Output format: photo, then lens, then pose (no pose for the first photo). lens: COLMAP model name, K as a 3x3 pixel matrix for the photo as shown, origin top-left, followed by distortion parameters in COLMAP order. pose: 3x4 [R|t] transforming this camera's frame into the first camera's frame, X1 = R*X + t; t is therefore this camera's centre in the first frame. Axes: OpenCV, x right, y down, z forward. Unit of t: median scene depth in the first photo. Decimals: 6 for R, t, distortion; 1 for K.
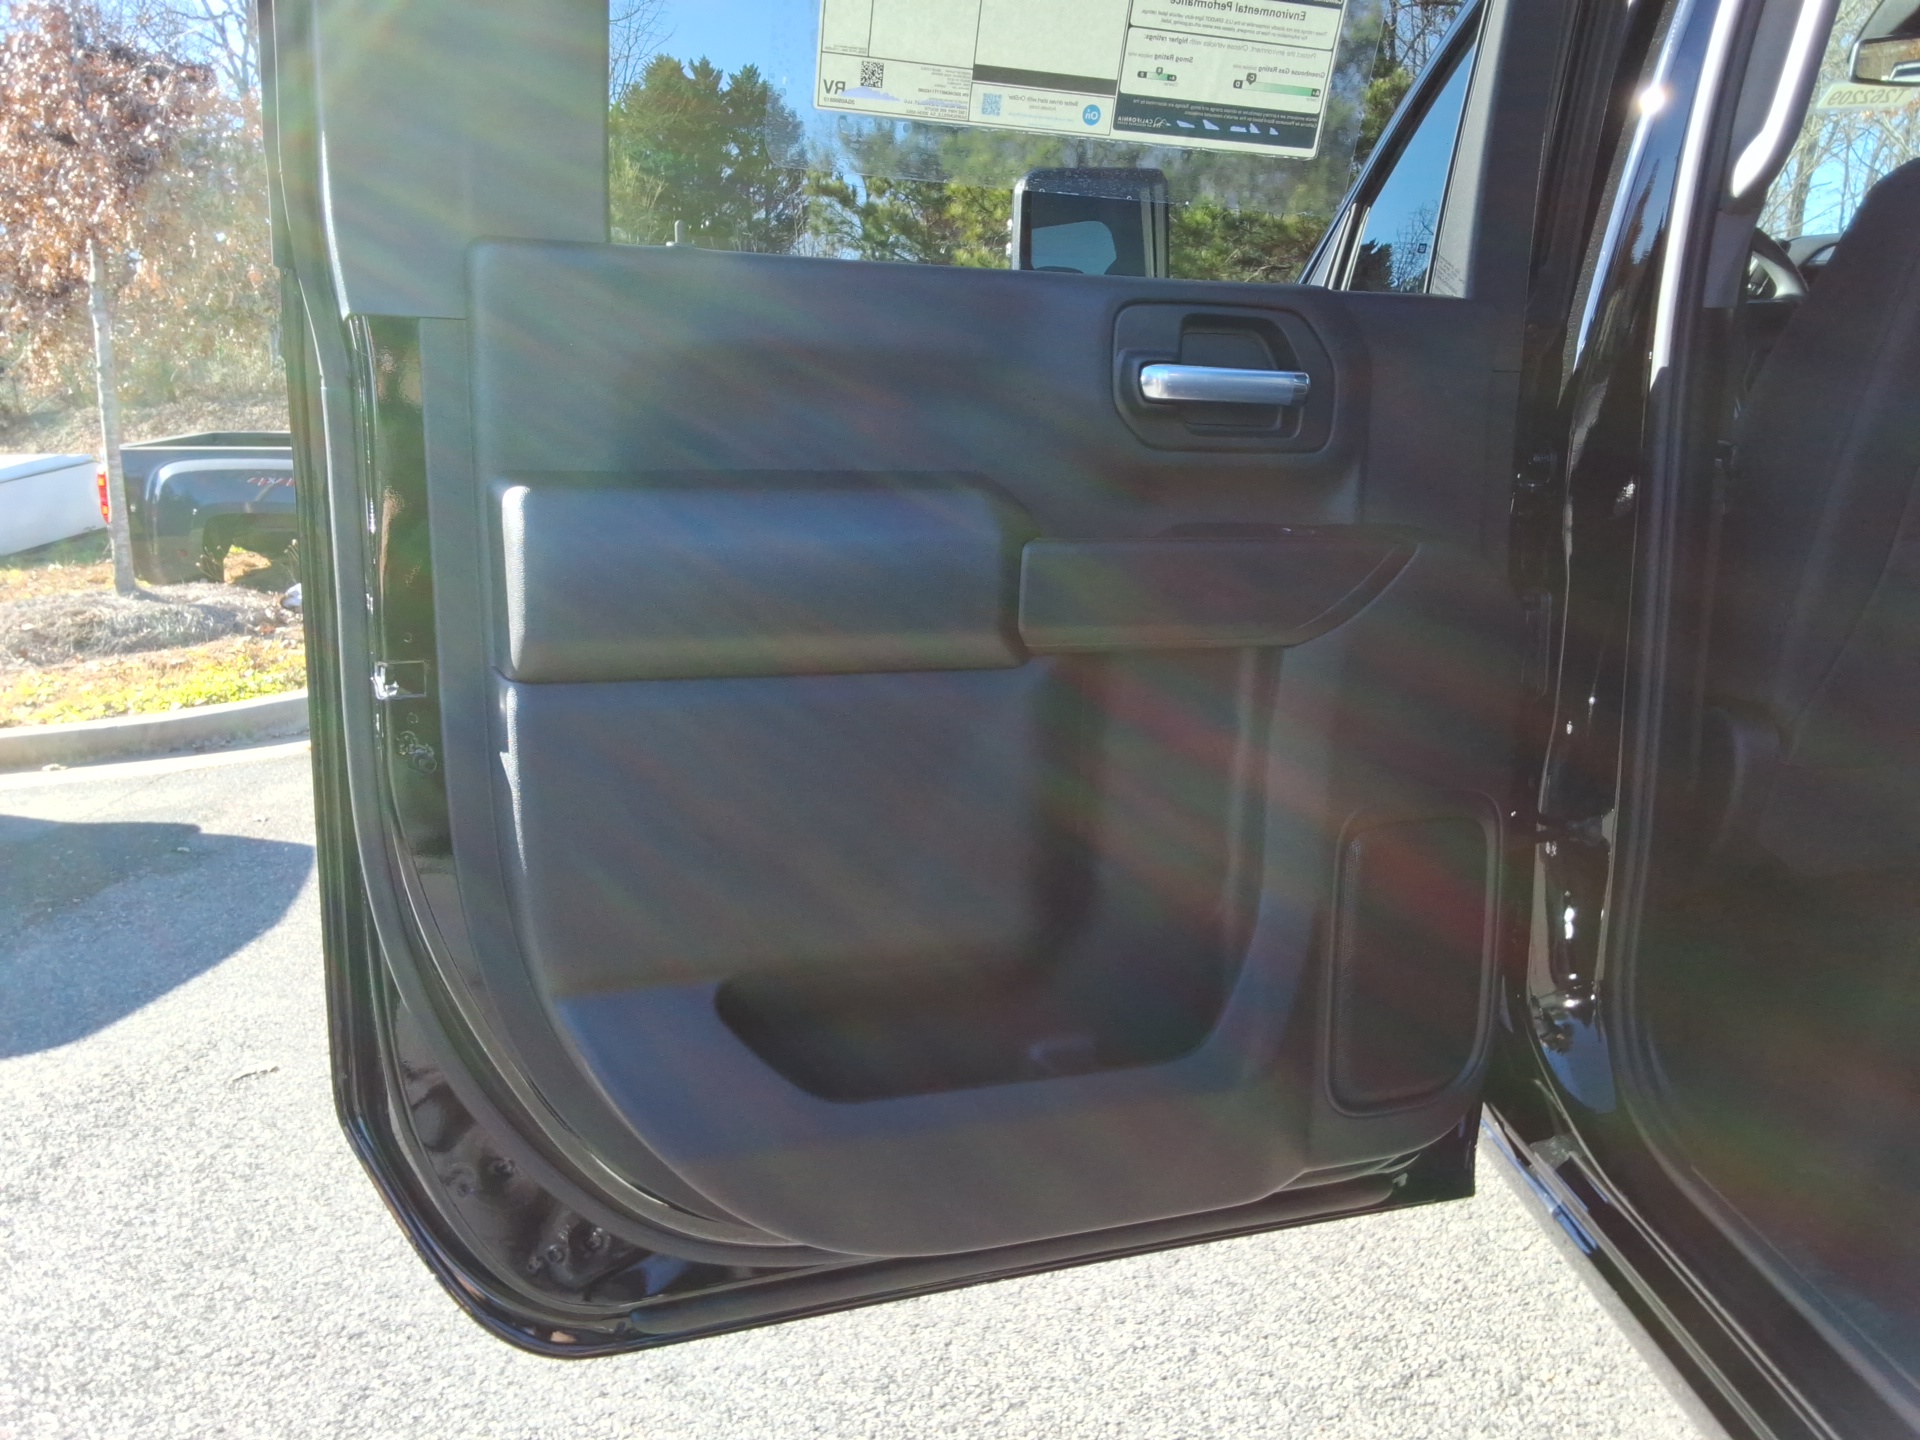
lens RADIAL K [[1546.0, 0, 963.7], [0, 1546.0, 704.1], [0, 0, 1]] dist [0.093019, -0.143433]
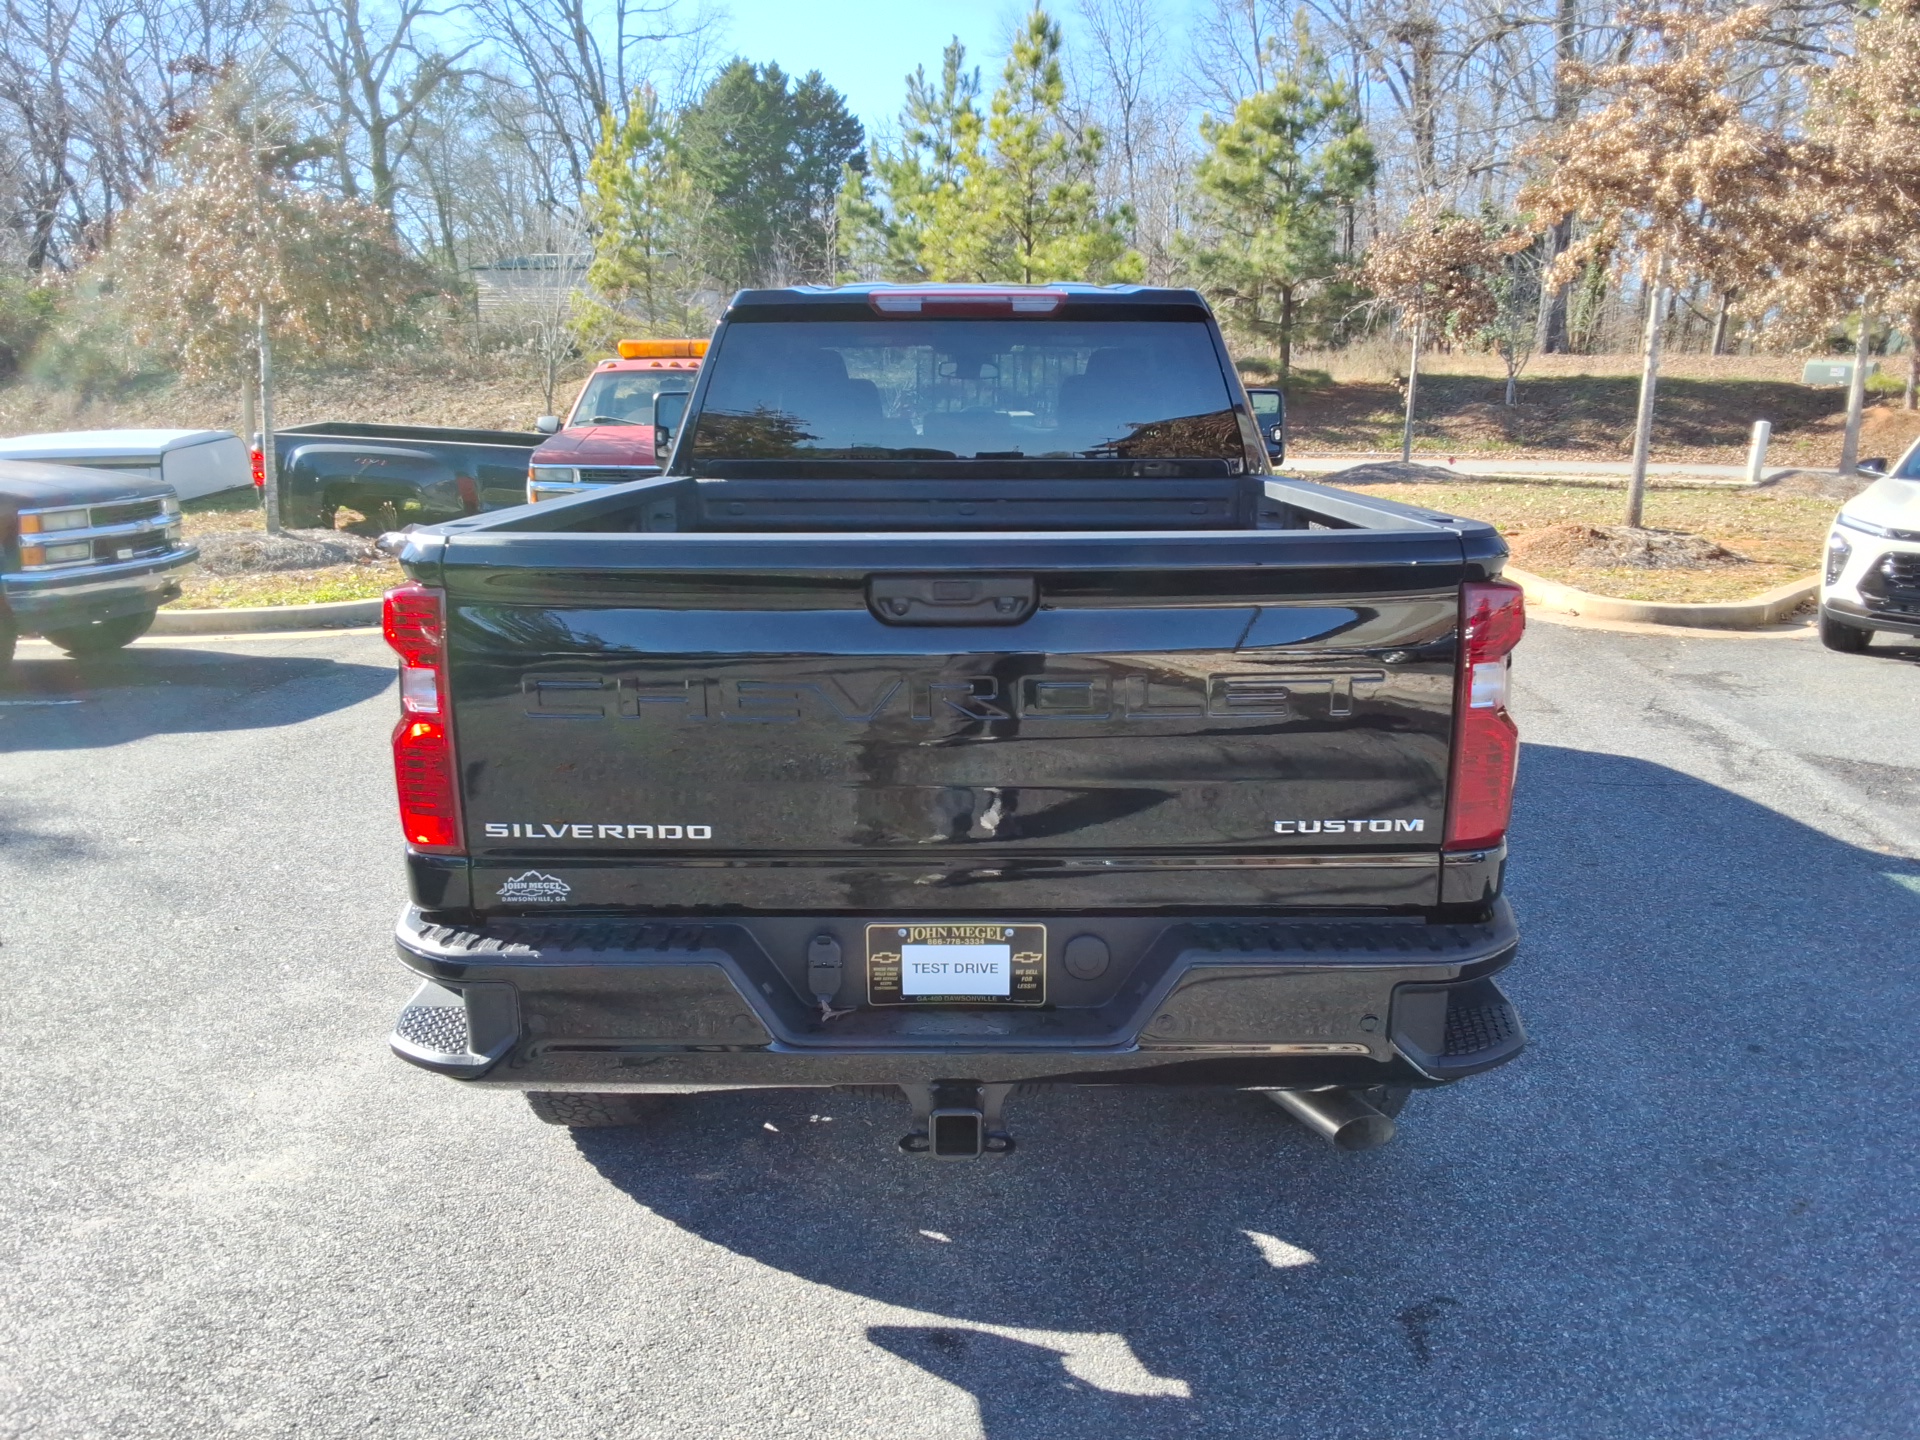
lens RADIAL K [[1546.0, 0, 981.1], [0, 1546.0, 711.5], [0, 0, 1]] dist [0.093019, -0.143433]
pose [[0.998526, 0.047965, -0.025400, 0.167745], [-0.047679, 0.998794, 0.011727, 0.044679], [0.025932, -0.010499, 0.999609, -0.430127]]
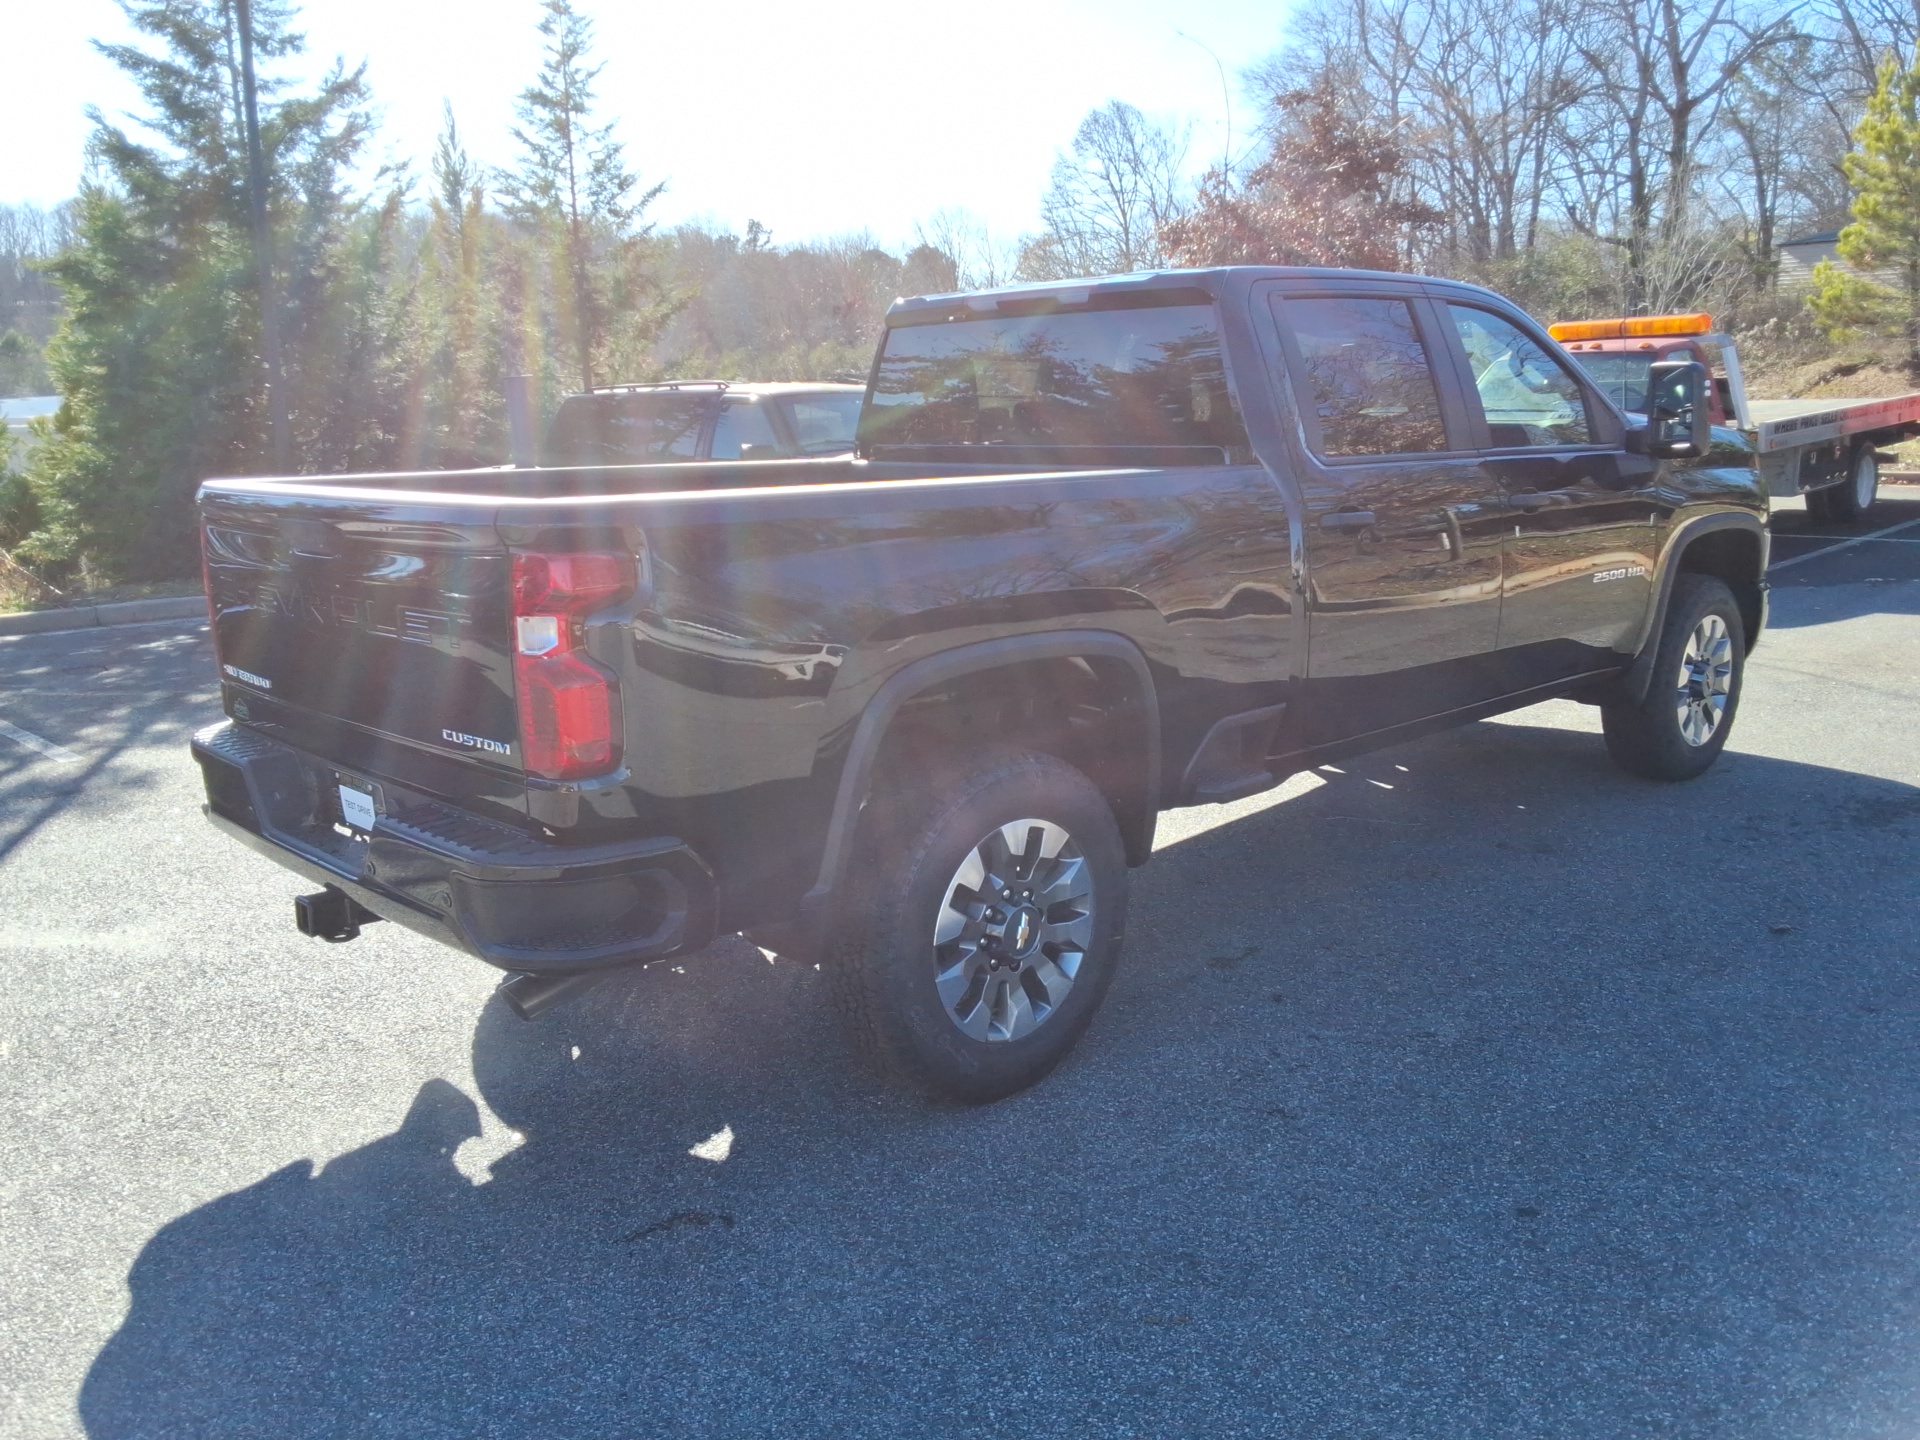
lens RADIAL K [[1546.0, 0, 970.8], [0, 1546.0, 707.3], [0, 0, 1]] dist [0.093019, -0.143433]
pose [[0.668738, 0.171542, -0.723438, 0.501887], [-0.147342, 0.984298, 0.097196, 0.013015], [0.728752, 0.041594, 0.683513, -0.318875]]
